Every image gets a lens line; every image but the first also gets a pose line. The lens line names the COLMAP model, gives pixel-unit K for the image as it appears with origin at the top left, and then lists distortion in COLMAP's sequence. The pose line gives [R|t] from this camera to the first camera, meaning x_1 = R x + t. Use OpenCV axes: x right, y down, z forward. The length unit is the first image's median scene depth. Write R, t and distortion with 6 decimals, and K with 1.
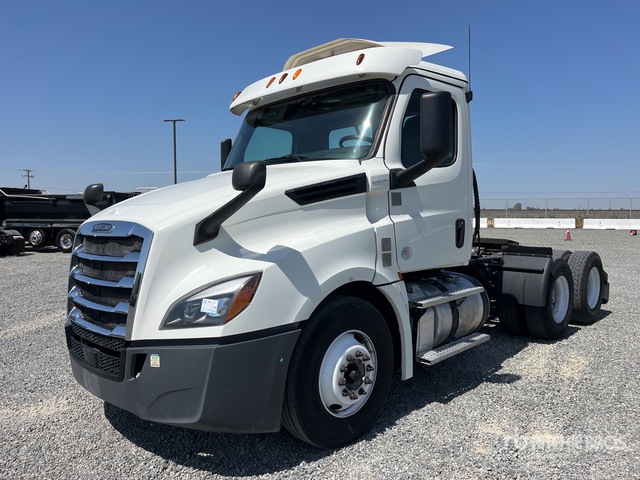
lens RADIAL K [[495.8, 0, 320.0], [0, 495.8, 240.0], [0, 0, 1]] dist [-0.007082, -0.002652]
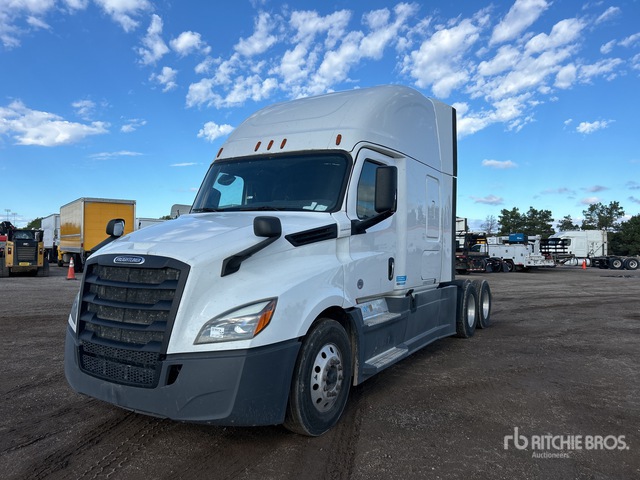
lens RADIAL K [[495.8, 0, 320.0], [0, 495.8, 240.0], [0, 0, 1]] dist [-0.007082, -0.002652]
pose [[0.962417, 0.036195, 0.269154, -0.353431], [-0.021577, 0.998137, -0.057071, -0.016730], [-0.270718, 0.049119, 0.961405, -0.289463]]
